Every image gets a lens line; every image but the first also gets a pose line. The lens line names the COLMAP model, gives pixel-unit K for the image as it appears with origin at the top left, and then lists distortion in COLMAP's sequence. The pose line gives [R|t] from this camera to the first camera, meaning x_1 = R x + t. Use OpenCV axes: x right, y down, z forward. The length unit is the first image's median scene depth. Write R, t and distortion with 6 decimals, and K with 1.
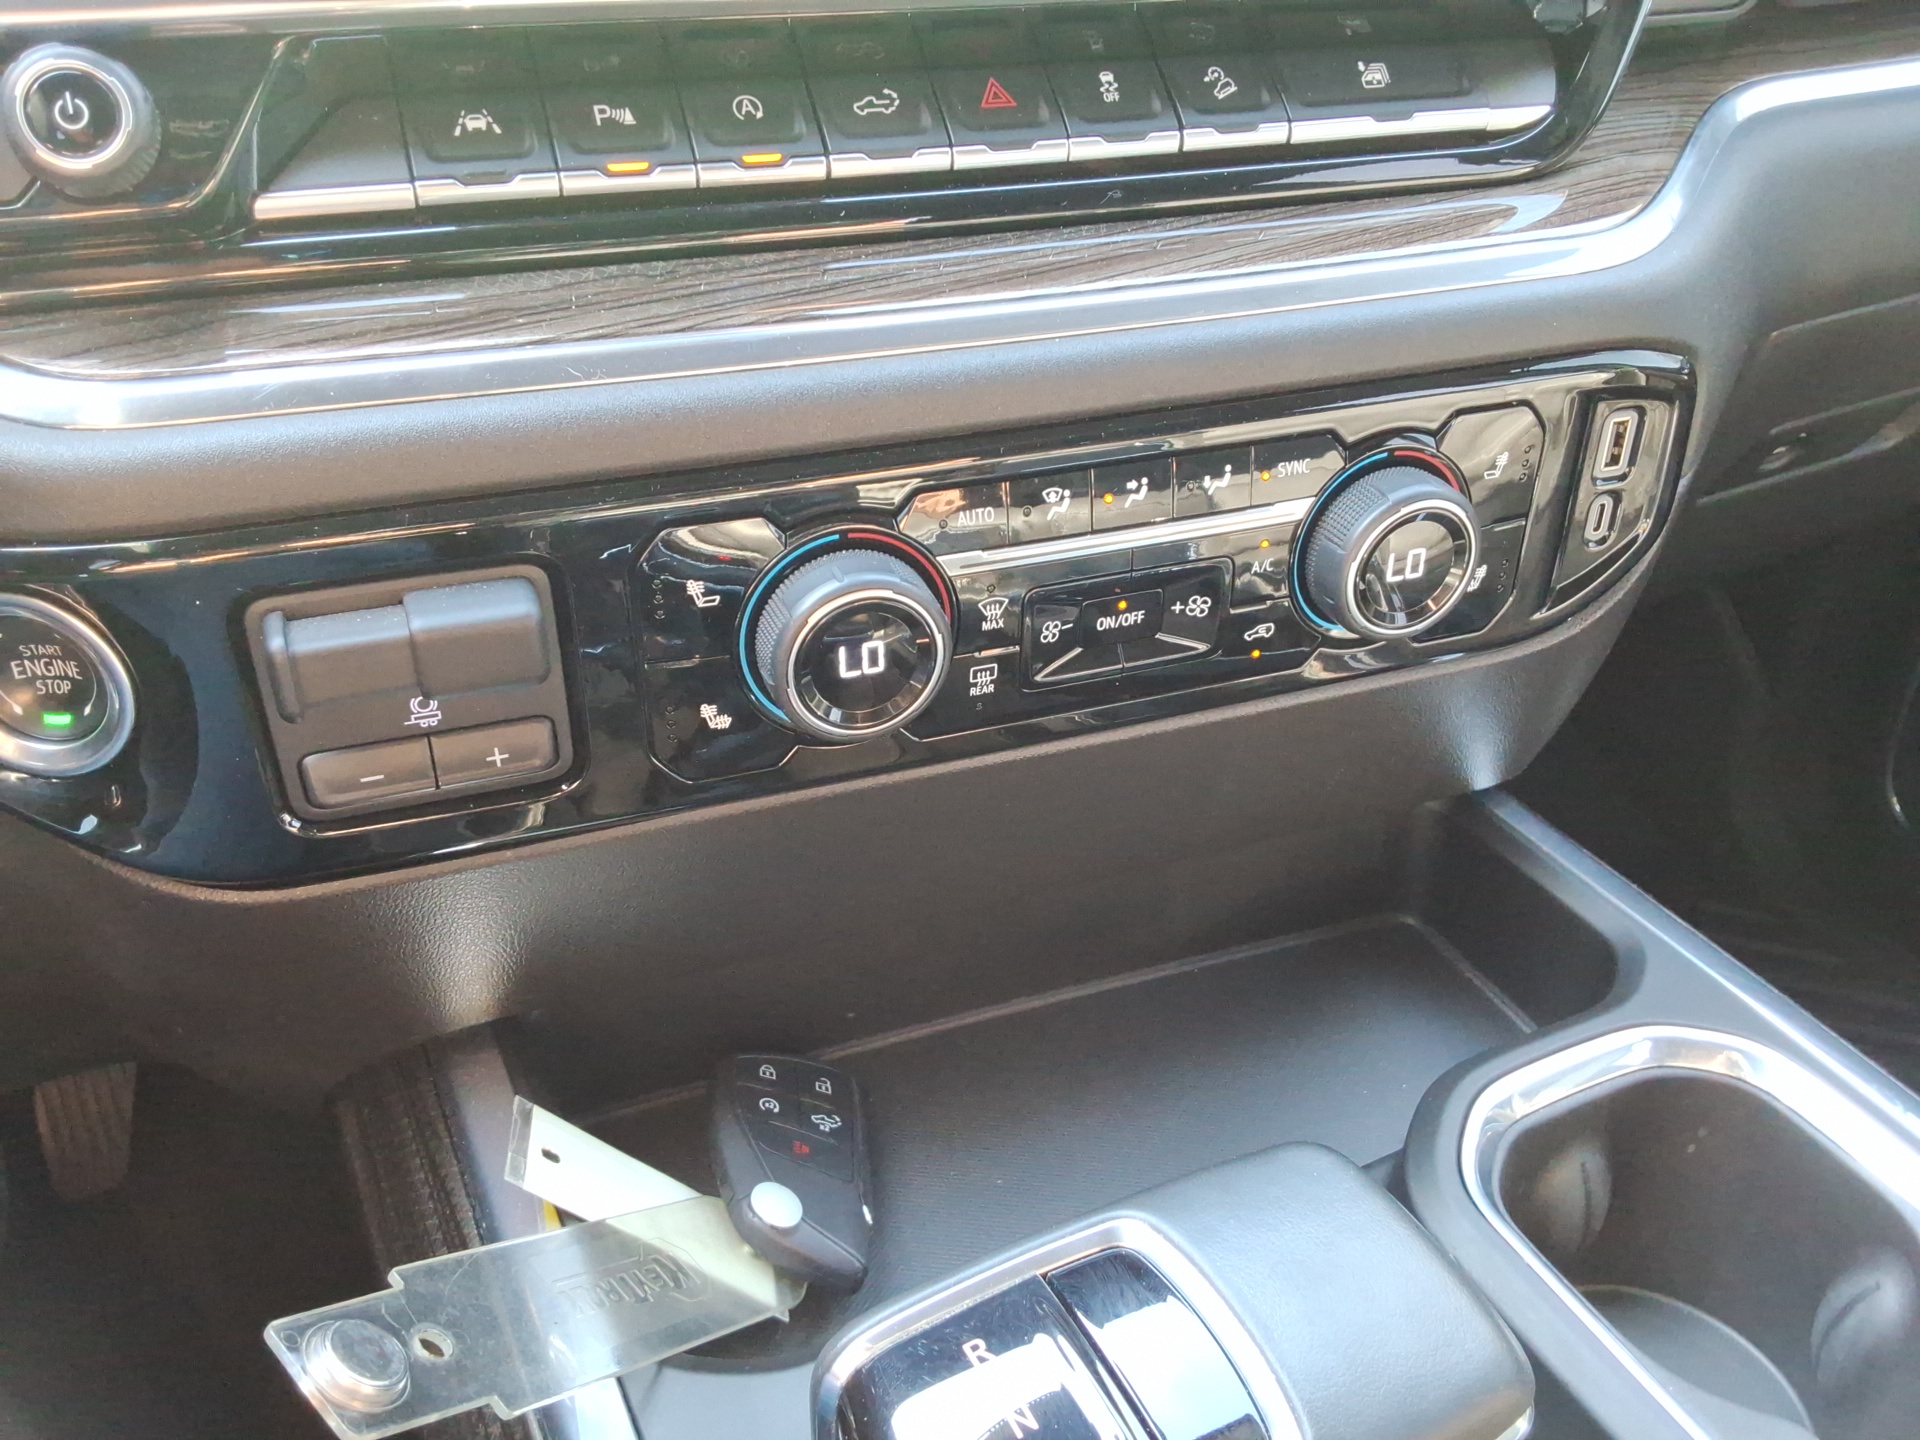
lens RADIAL K [[1537.6, 0, 964.3], [0, 1537.6, 722.6], [0, 0, 1]] dist [0.117410, -0.182970]
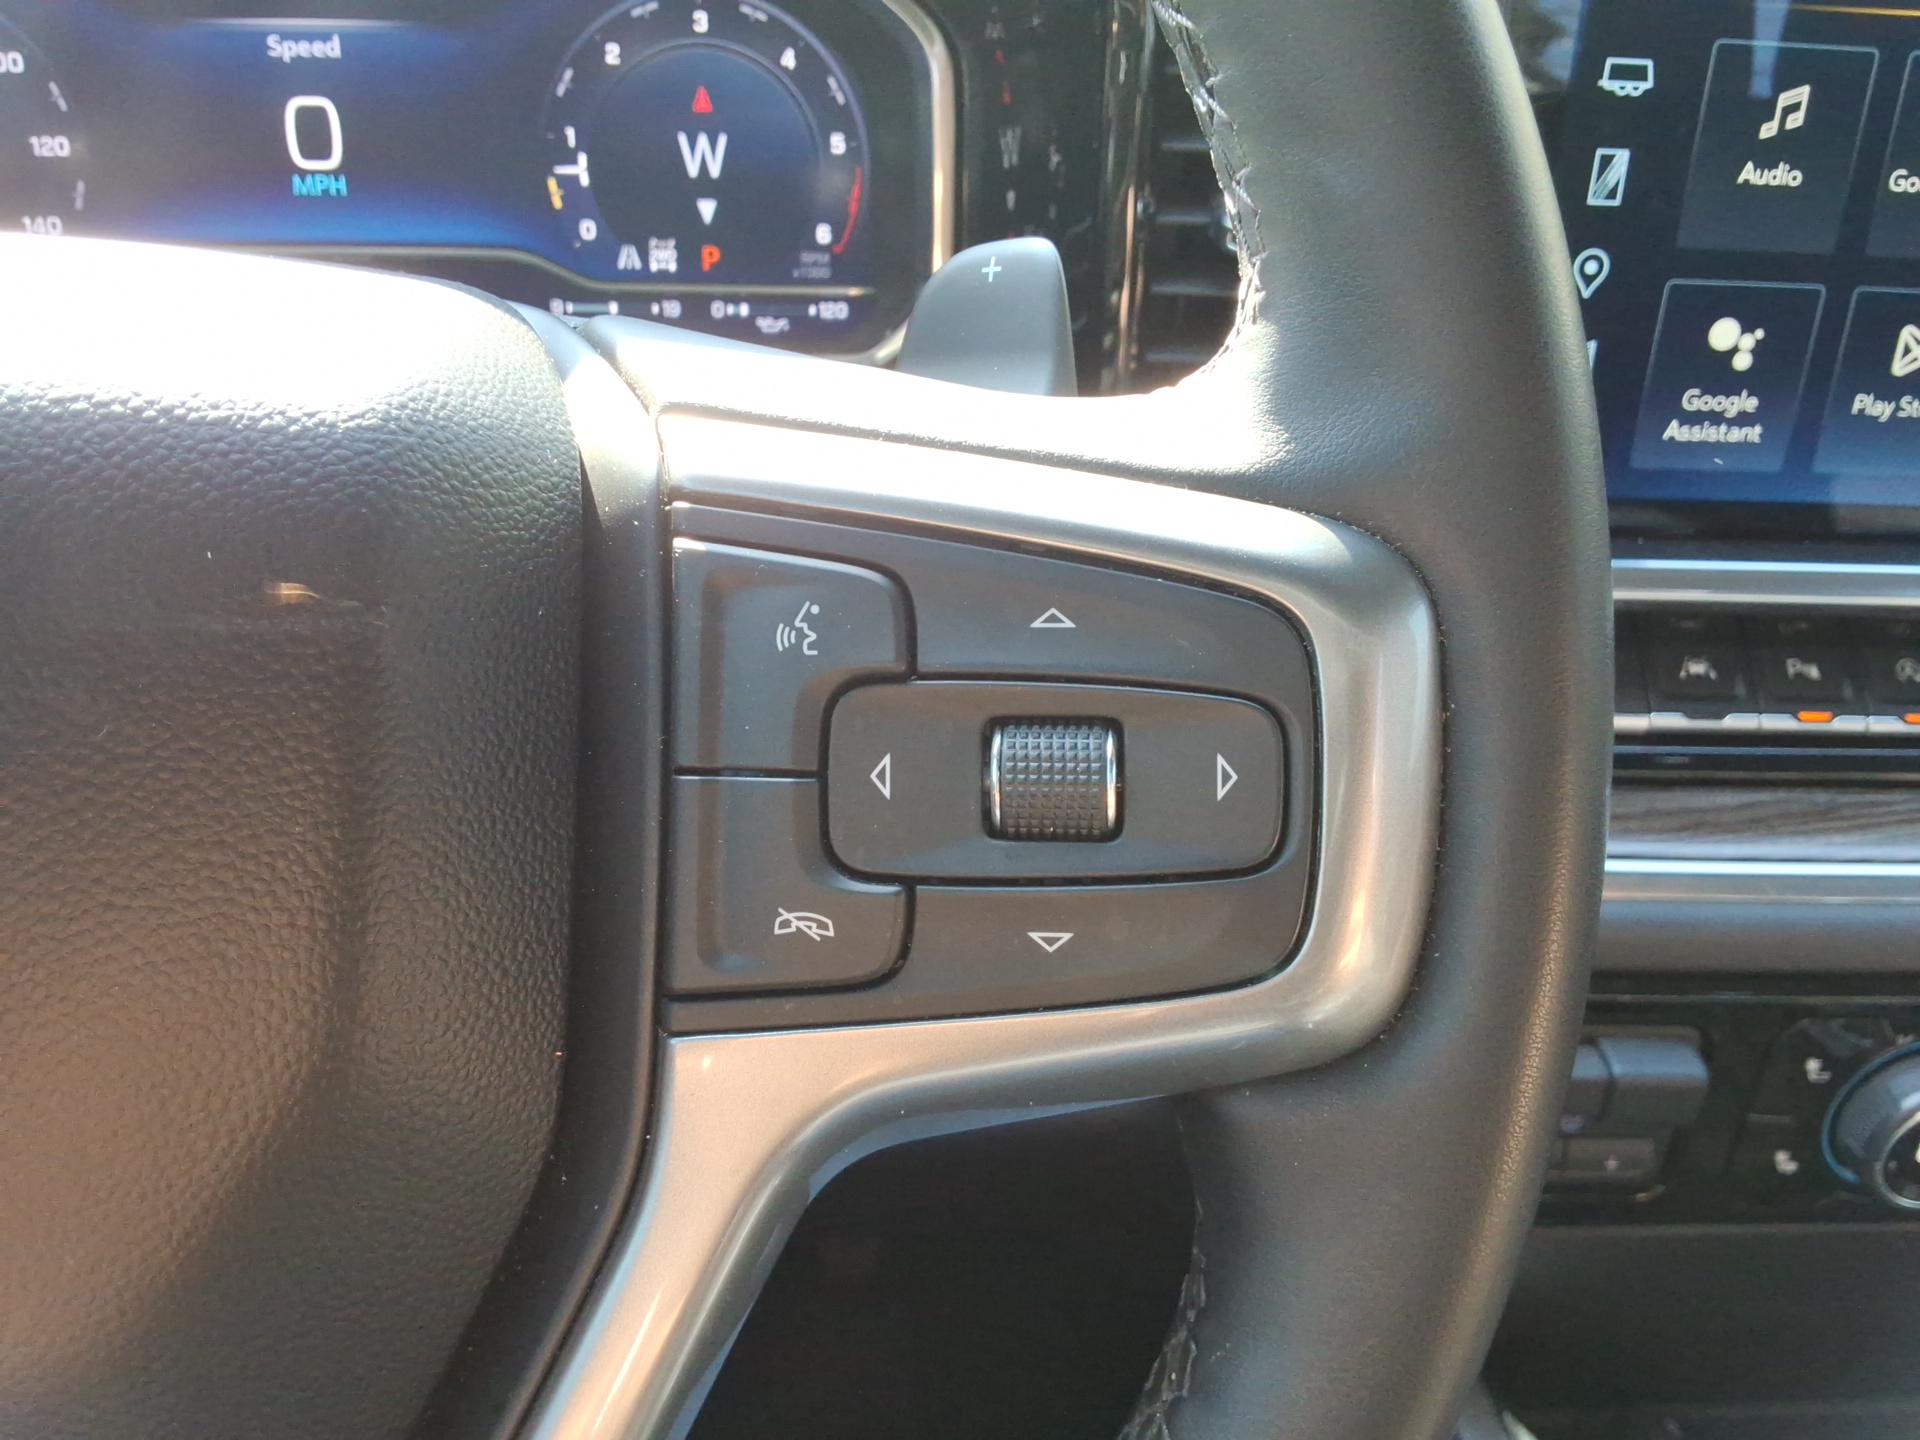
lens RADIAL K [[1537.6, 0, 966.3], [0, 1537.6, 717.8], [0, 0, 1]] dist [0.117410, -0.182970]
pose [[0.949206, 0.172357, -0.263250, -0.523229], [-0.190273, 0.980747, -0.043950, -0.172625], [0.250607, 0.091807, 0.963726, -0.355693]]
